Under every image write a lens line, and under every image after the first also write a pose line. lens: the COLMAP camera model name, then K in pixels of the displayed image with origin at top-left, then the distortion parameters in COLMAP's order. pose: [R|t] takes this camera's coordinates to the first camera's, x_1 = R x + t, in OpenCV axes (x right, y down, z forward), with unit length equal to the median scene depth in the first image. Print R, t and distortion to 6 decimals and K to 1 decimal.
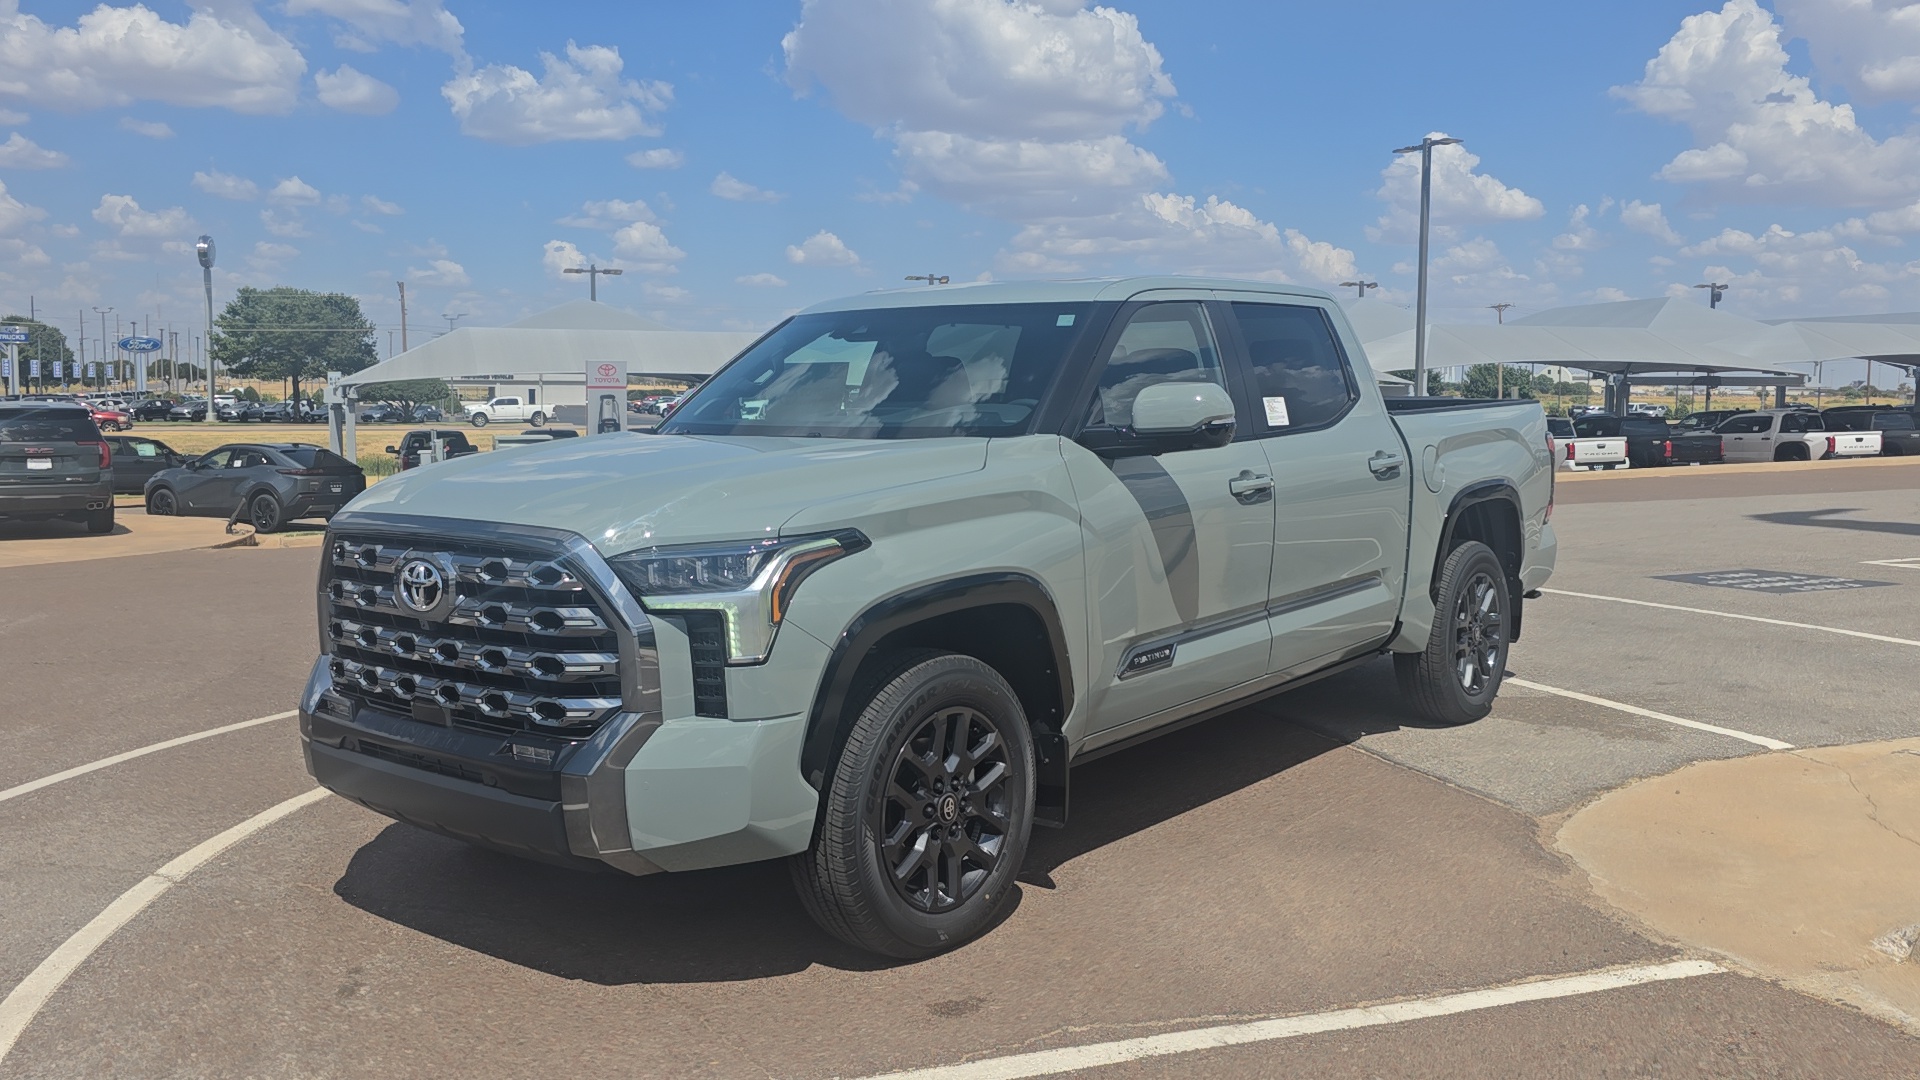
lens RADIAL K [[1612.4, 0, 965.8], [0, 1612.4, 546.6], [0, 0, 1]] dist [-0.006814, 0.015823]
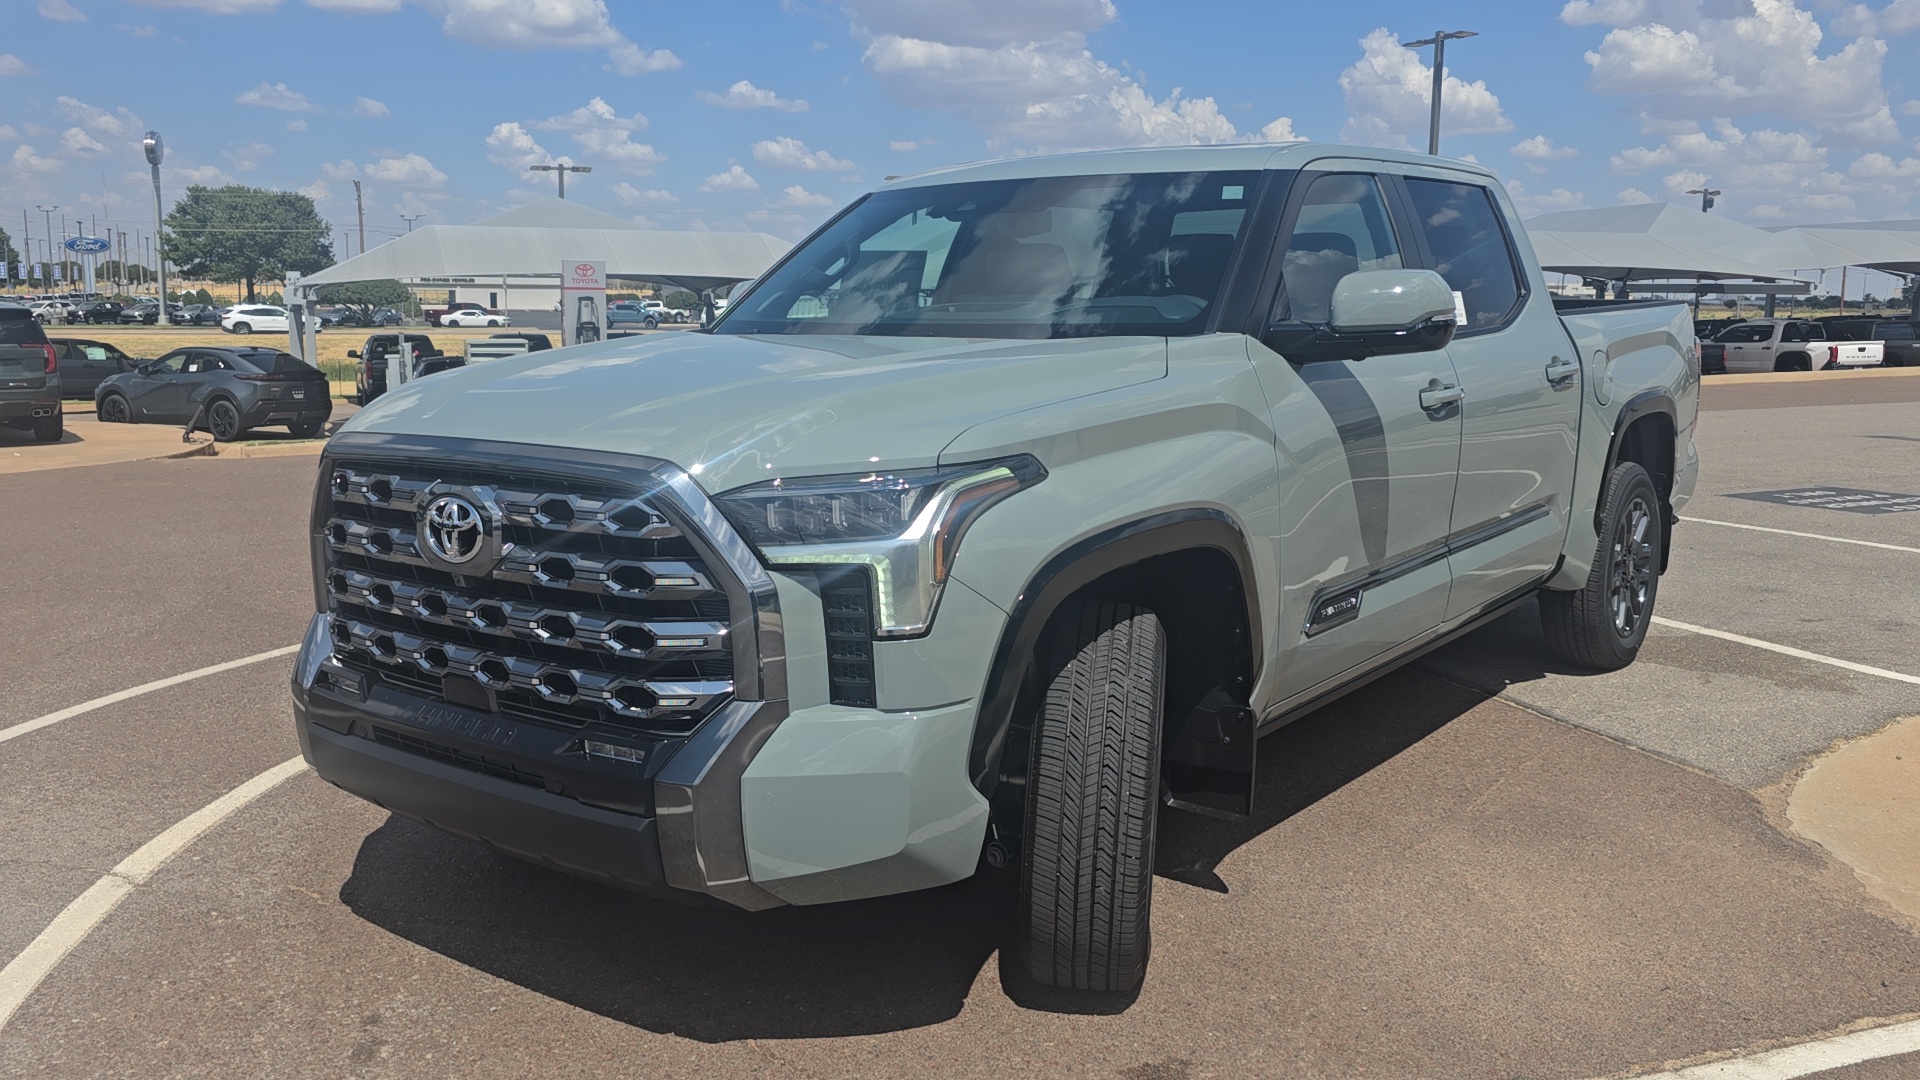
lens RADIAL K [[1612.4, 0, 952.7], [0, 1612.4, 534.0], [0, 0, 1]] dist [-0.006814, 0.015823]
pose [[0.999869, 0.001803, 0.016057, -0.066798], [-0.002592, 0.998784, 0.049240, -0.006332], [-0.015949, -0.049275, 0.998658, 0.137893]]
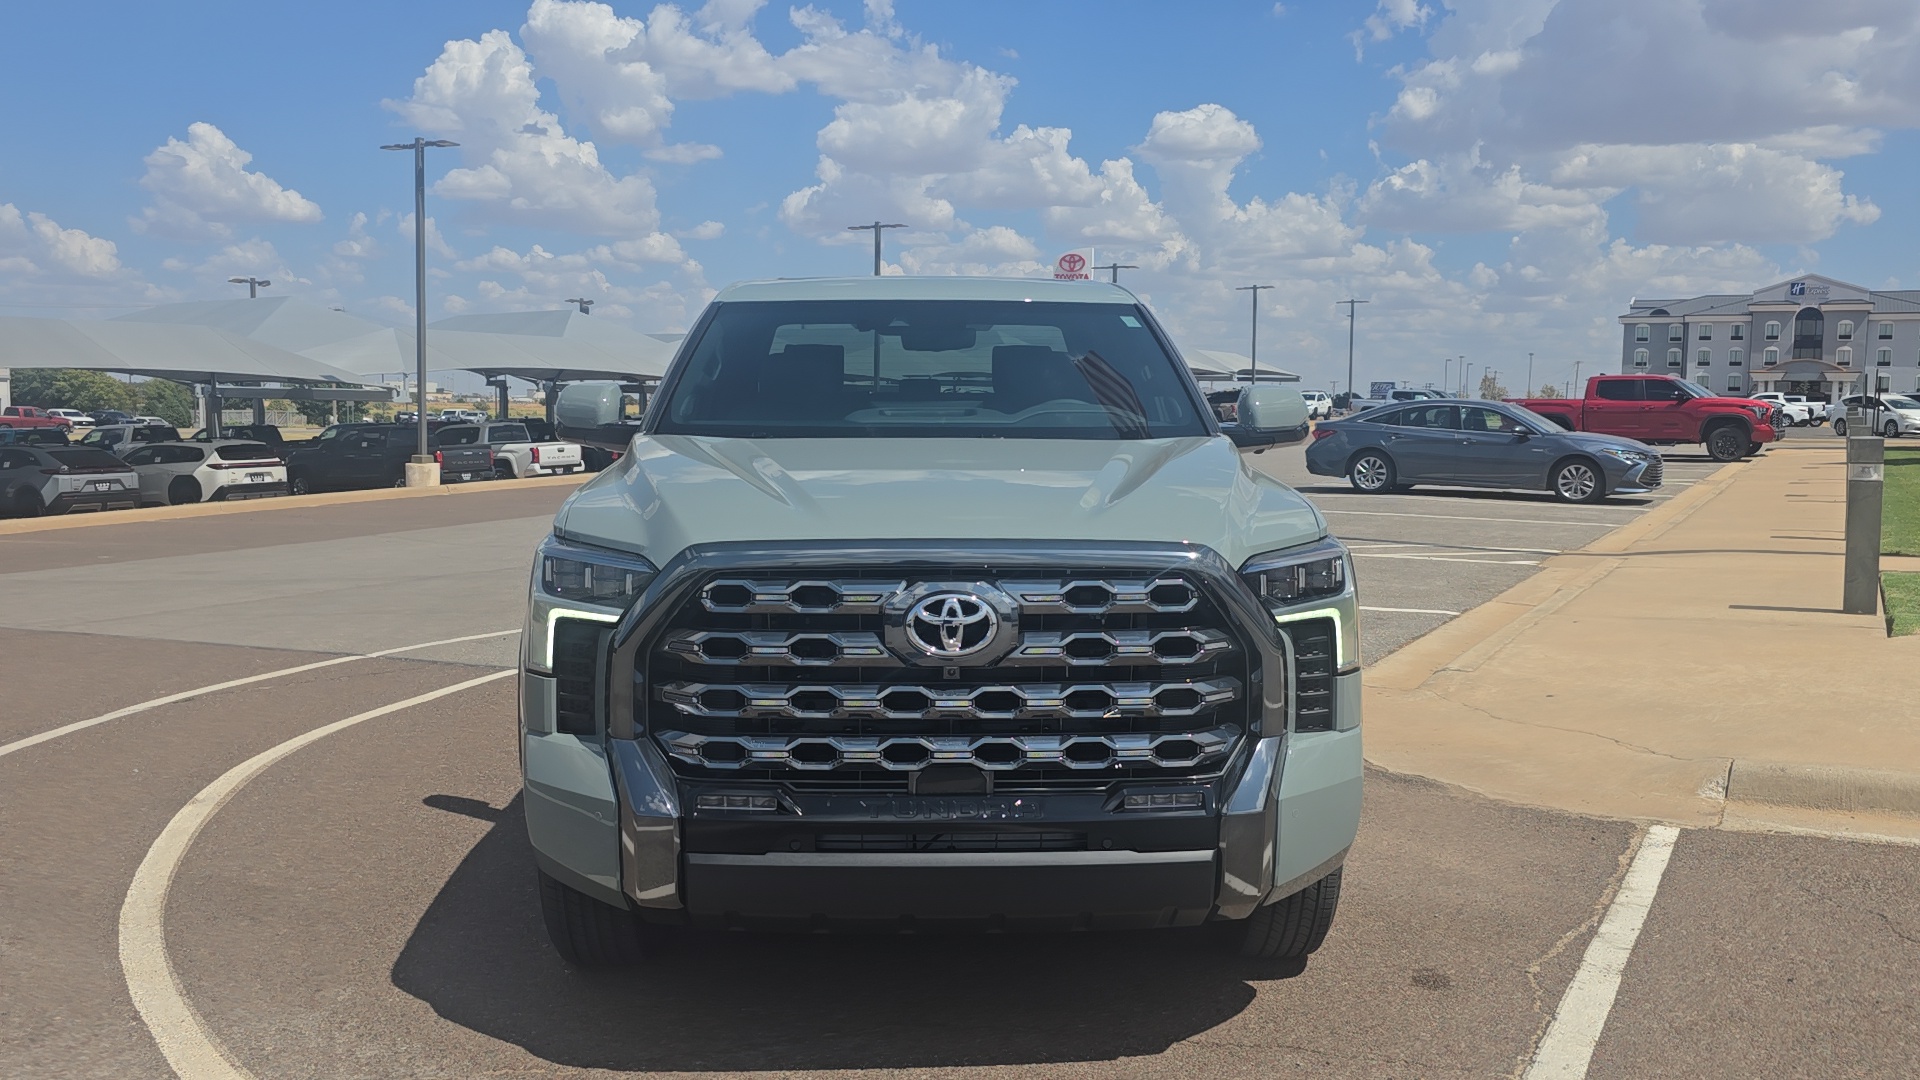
lens RADIAL K [[1612.4, 0, 941.2], [0, 1612.4, 540.4], [0, 0, 1]] dist [-0.006814, 0.015823]
pose [[0.754263, -0.049043, 0.654738, -0.500399], [0.054142, 0.998456, 0.012417, -0.015873], [-0.654336, 0.026083, 0.755754, 0.231447]]
